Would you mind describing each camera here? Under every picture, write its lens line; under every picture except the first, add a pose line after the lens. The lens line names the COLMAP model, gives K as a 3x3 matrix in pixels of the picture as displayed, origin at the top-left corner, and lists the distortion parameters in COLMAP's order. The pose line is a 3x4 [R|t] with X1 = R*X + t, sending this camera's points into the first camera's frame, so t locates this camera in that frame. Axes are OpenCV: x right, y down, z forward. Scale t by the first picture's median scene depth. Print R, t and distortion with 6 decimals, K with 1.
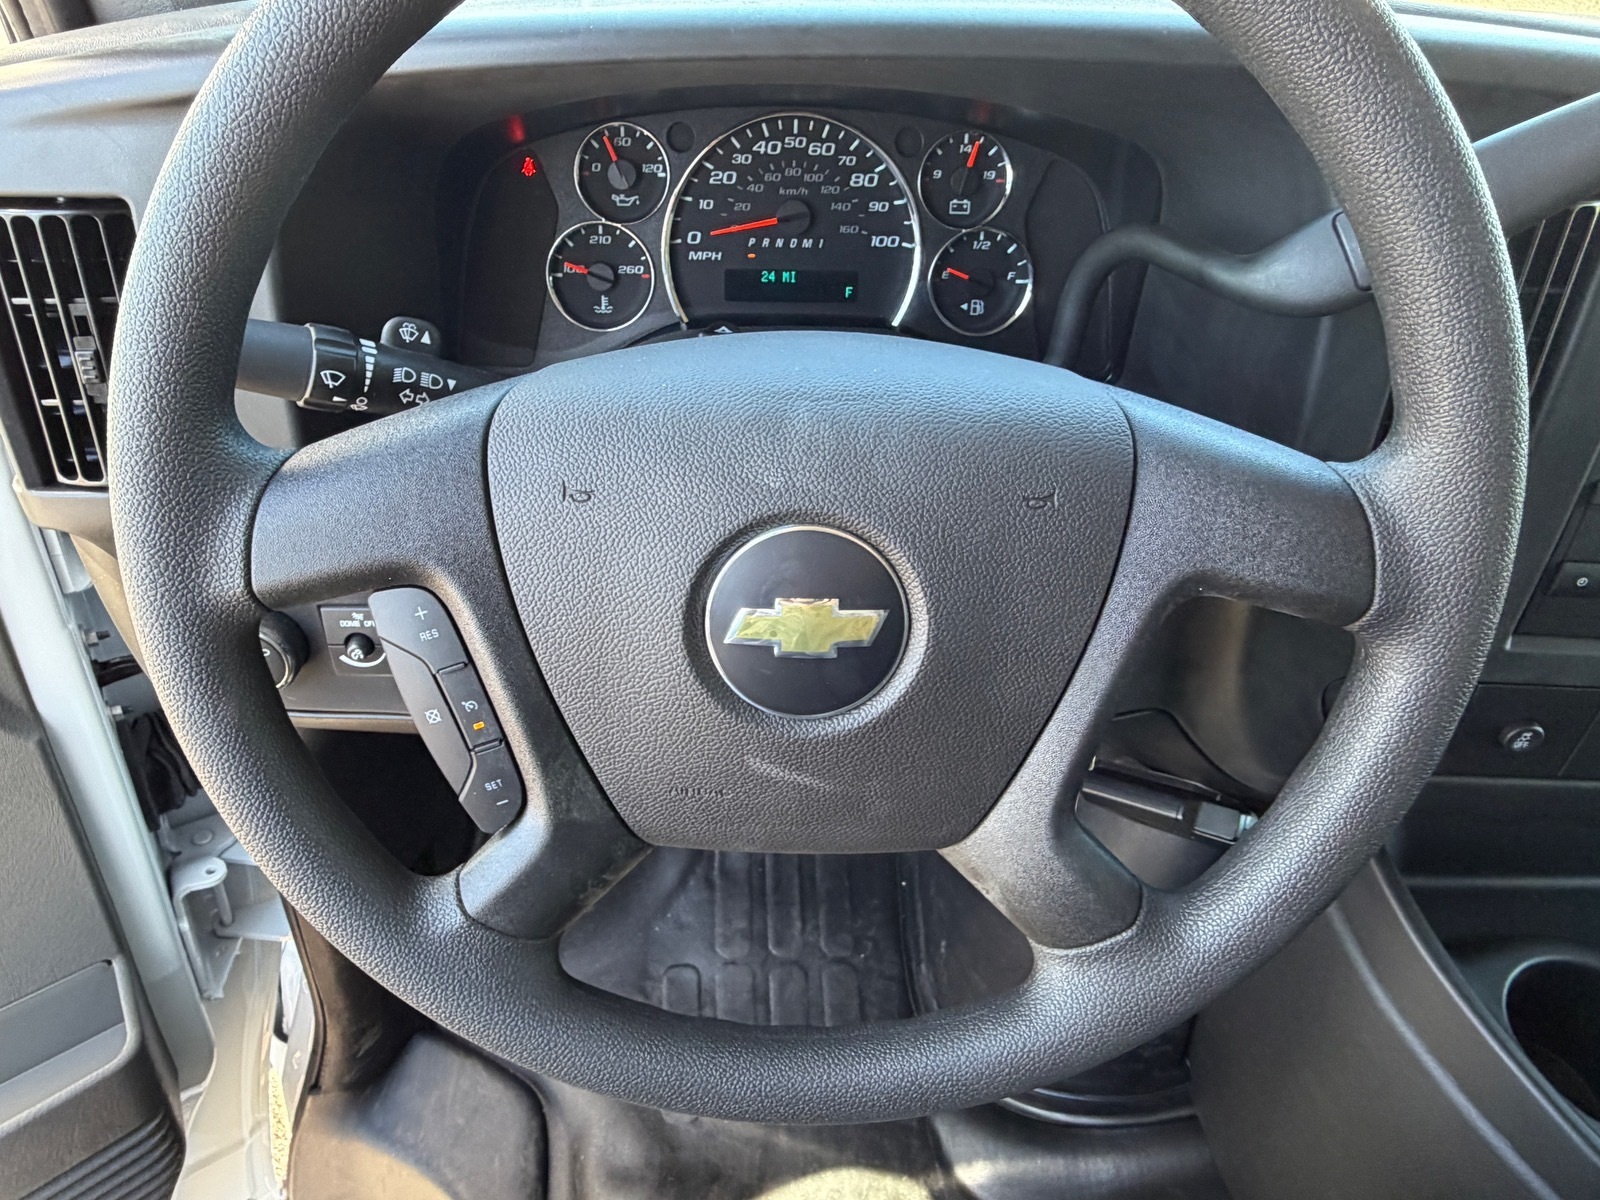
lens RADIAL K [[1061.1, 0, 758.5], [0, 1061.1, 601.6], [0, 0, 1]] dist [0.002418, 0.000014]
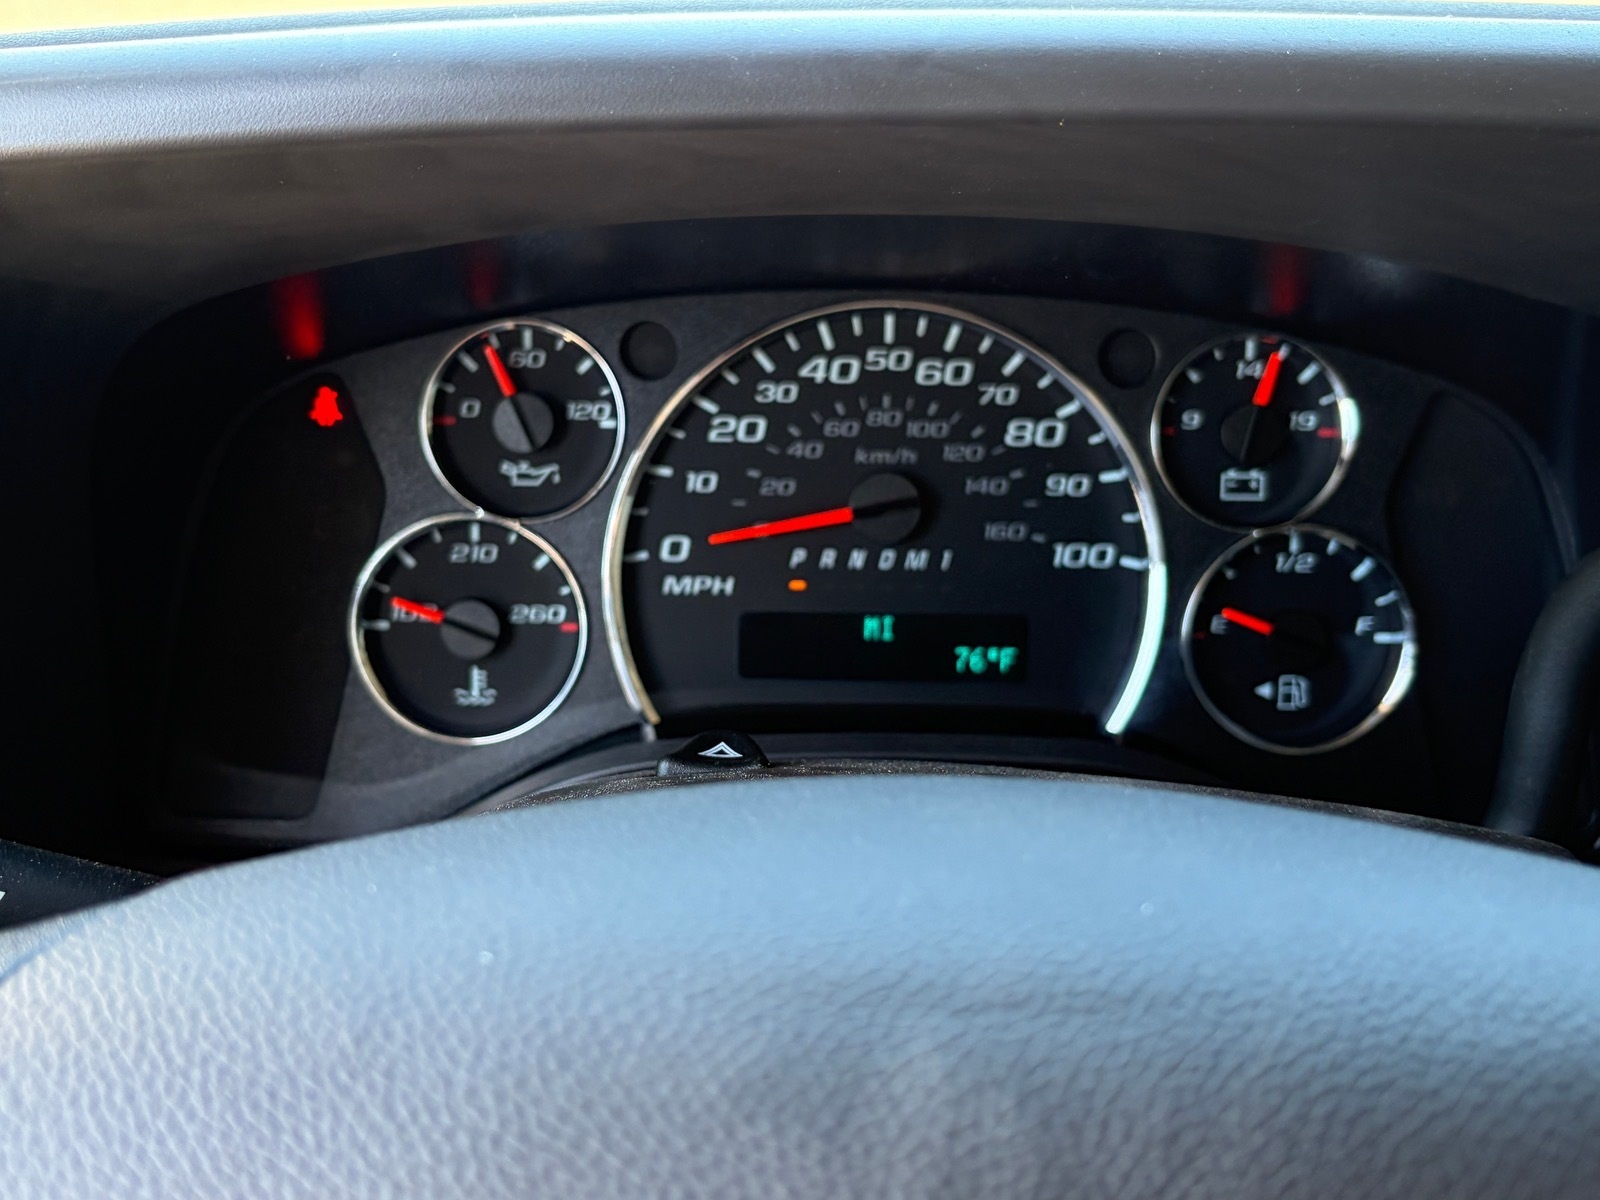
lens RADIAL K [[1815.5, 0, 800.0], [0, 1815.5, 600.0], [0, 0, 1]] dist [0.014281, 0.003829]
pose [[0.999865, -0.001038, -0.016422, 0.007986], [-0.004049, 0.951812, -0.306654, -0.077750], [0.015949, 0.306679, 0.951679, 0.251339]]
